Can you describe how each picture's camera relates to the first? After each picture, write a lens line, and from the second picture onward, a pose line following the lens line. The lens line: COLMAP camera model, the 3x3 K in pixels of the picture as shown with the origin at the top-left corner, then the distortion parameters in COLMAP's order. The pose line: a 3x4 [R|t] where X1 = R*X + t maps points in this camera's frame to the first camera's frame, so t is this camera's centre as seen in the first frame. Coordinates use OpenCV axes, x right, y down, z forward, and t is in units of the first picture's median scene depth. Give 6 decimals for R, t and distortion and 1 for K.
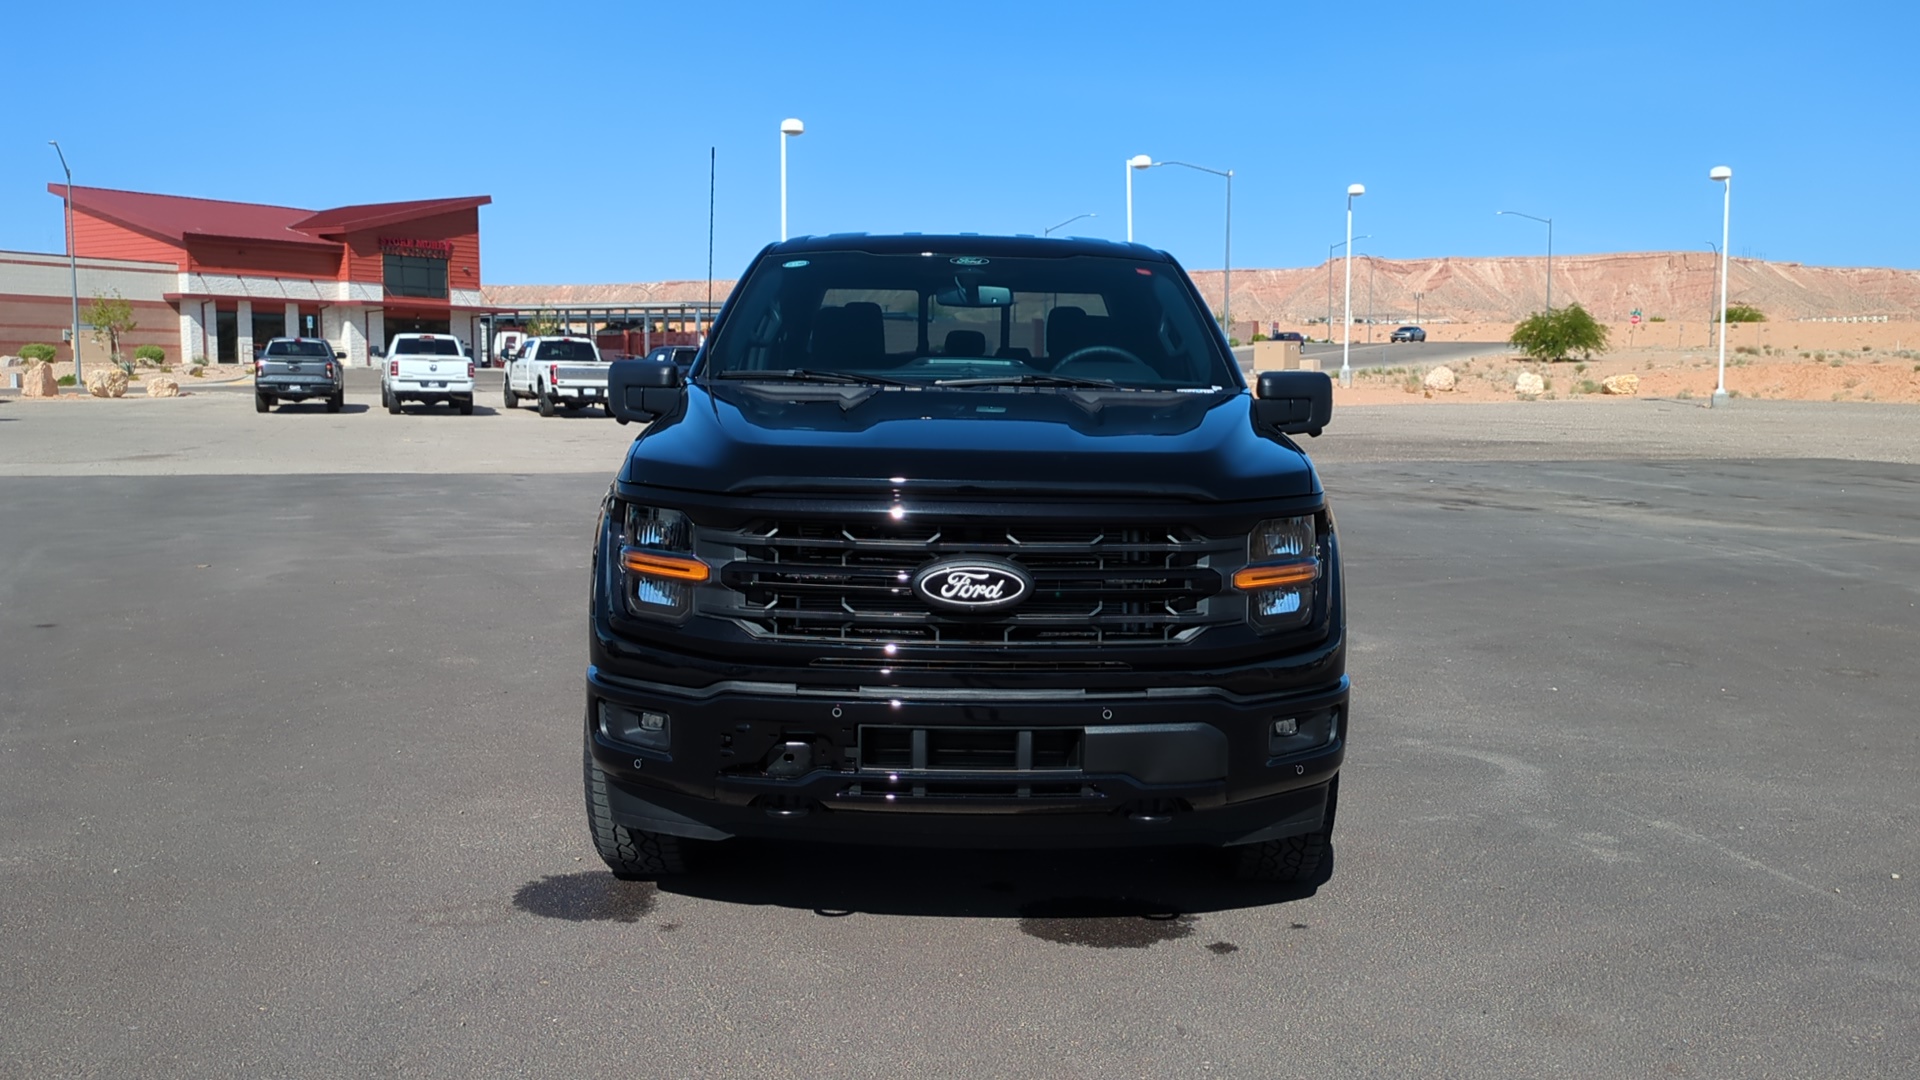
lens RADIAL K [[1645.6, 0, 967.3], [0, 1645.6, 534.7], [0, 0, 1]] dist [0.053784, -0.048778]
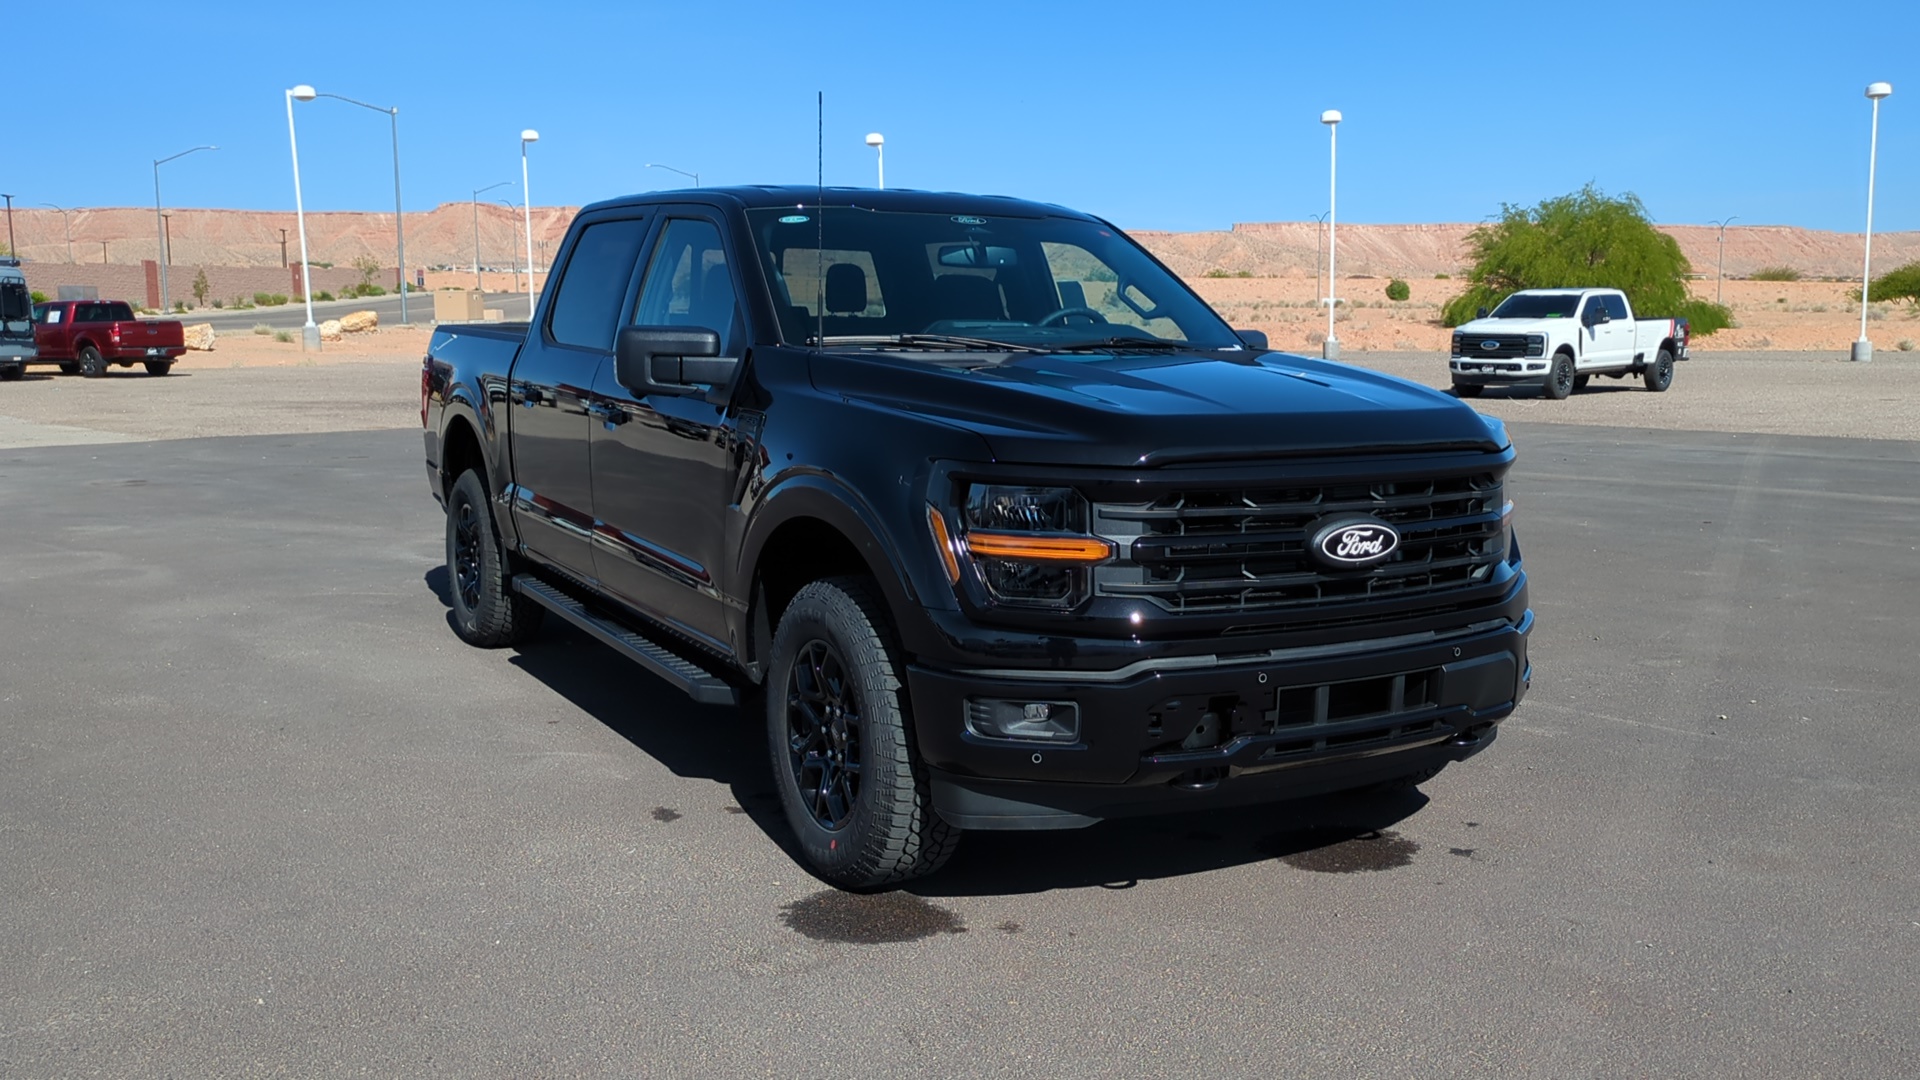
lens RADIAL K [[1645.6, 0, 970.3], [0, 1645.6, 538.2], [0, 0, 1]] dist [0.053784, -0.048778]
pose [[0.867526, -0.073401, 0.491946, -0.509128], [0.057289, 0.997214, 0.047763, -0.025191], [-0.494082, -0.013252, 0.869315, 0.149596]]
